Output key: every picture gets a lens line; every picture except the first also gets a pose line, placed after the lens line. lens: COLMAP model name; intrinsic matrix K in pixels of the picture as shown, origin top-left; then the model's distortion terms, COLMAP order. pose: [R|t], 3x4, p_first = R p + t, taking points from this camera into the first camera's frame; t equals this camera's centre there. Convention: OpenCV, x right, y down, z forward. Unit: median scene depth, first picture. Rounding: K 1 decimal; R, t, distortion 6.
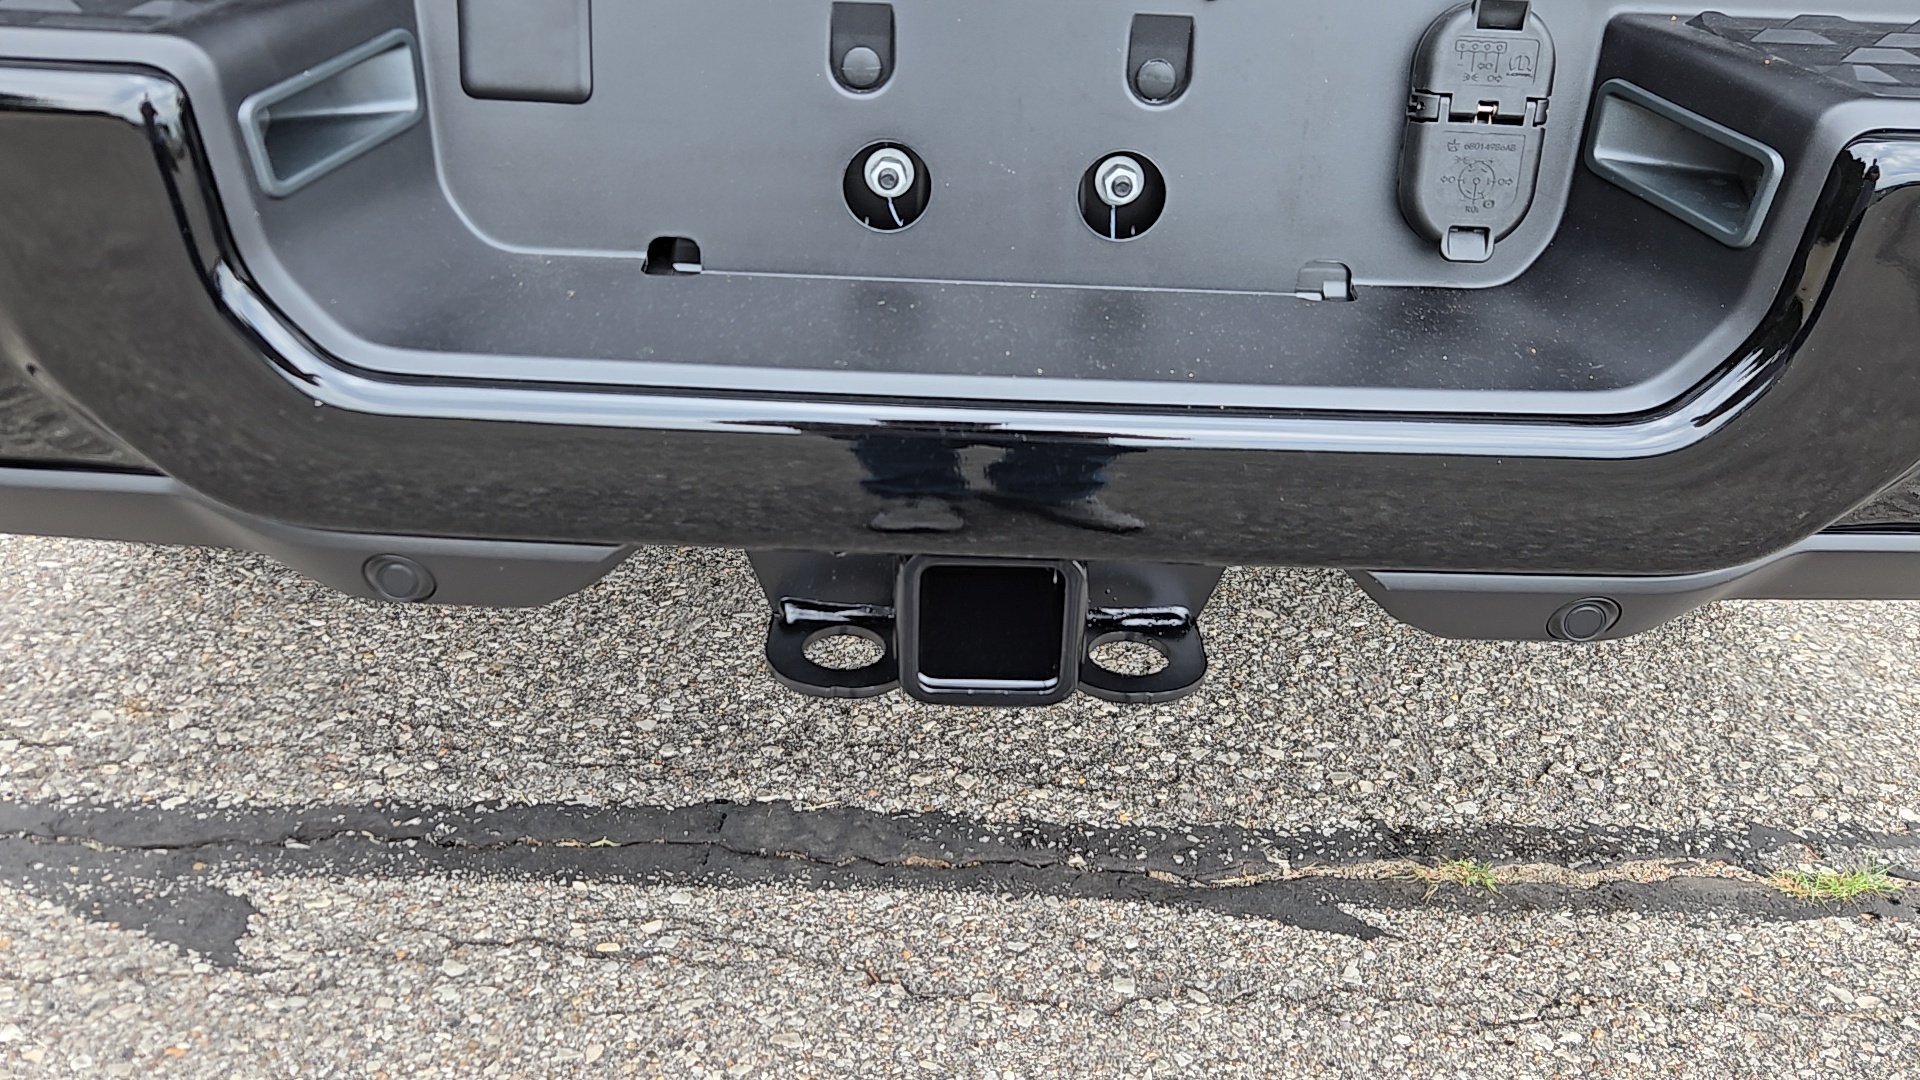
lens RADIAL K [[1607.0, 0, 960.0], [0, 1607.0, 540.0], [0, 0, 1]] dist [0.014742, -0.005893]
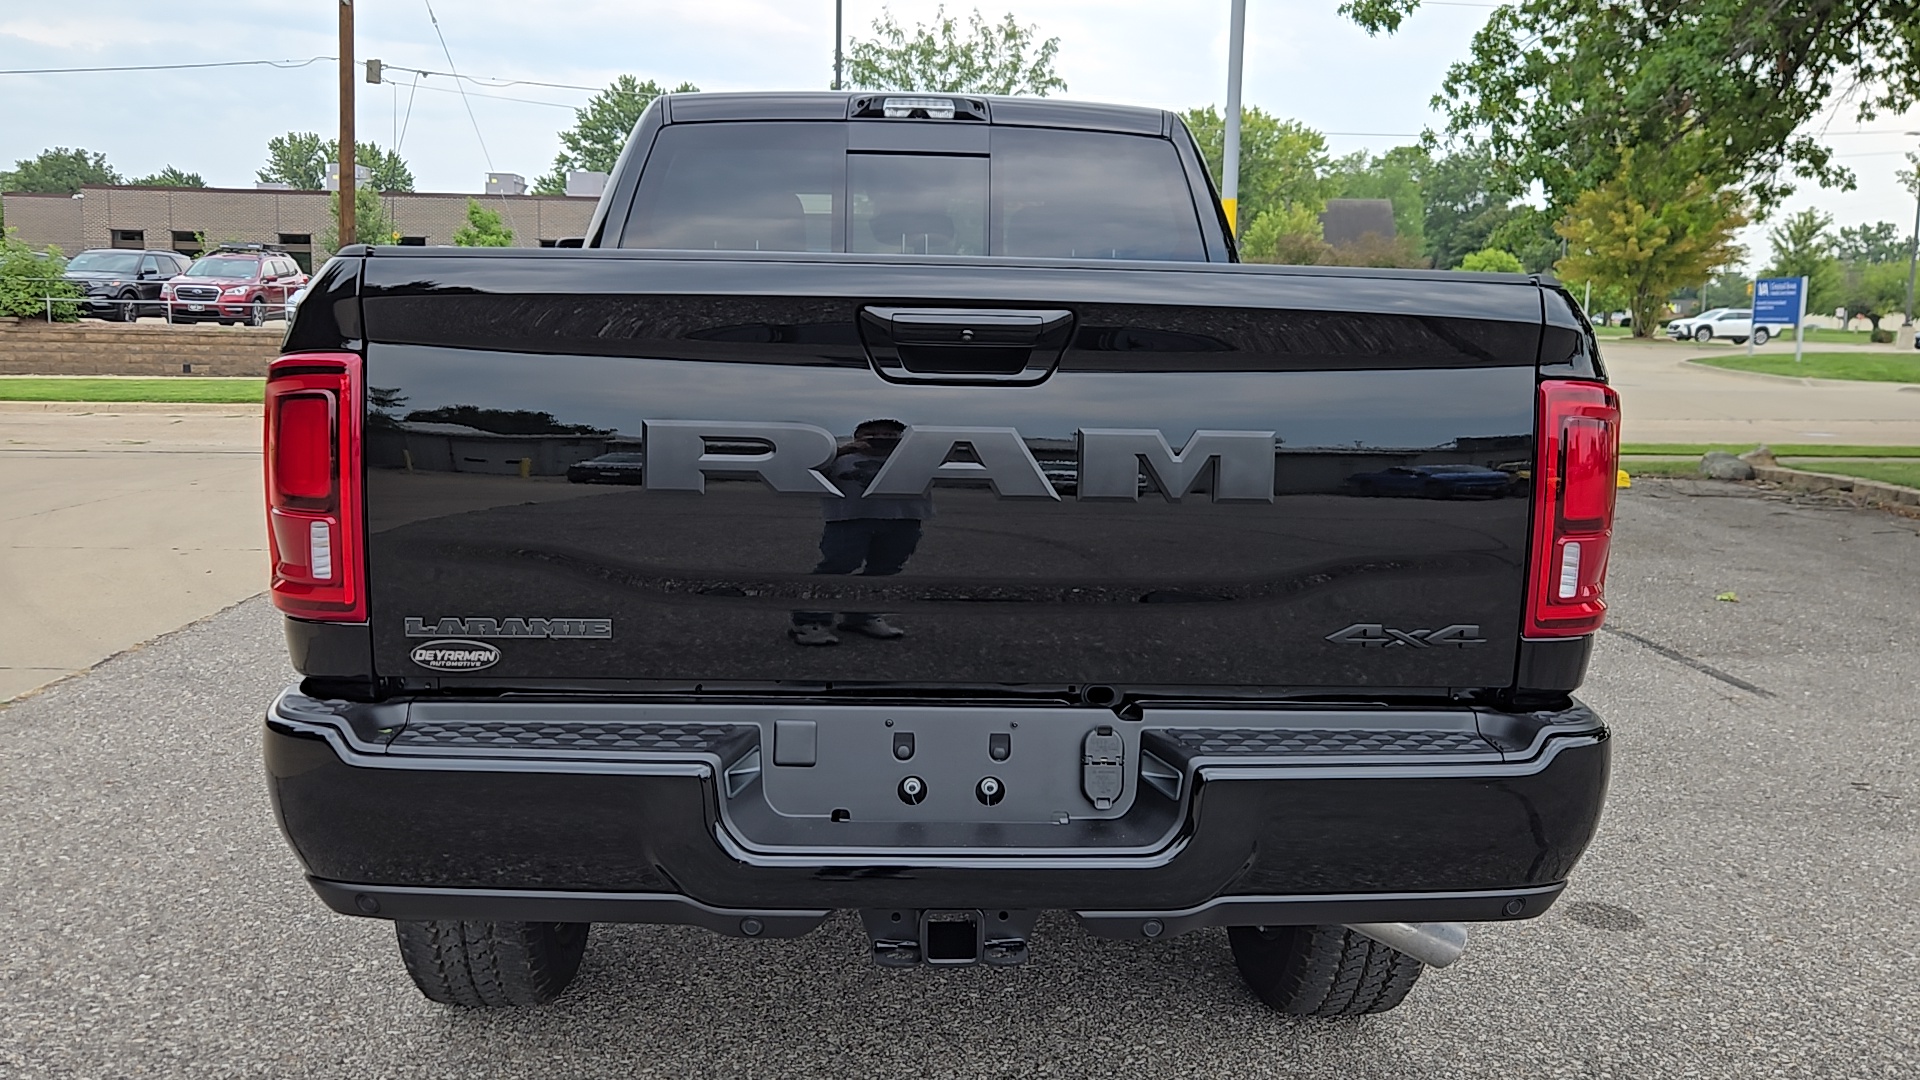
lens RADIAL K [[1607.0, 0, 960.0], [0, 1607.0, 540.0], [0, 0, 1]] dist [0.014742, -0.005893]
pose [[0.998612, -0.022372, 0.047678, -0.088162], [0.038565, 0.927151, -0.372697, 0.467119], [-0.035867, 0.374019, 0.926727, -1.953902]]
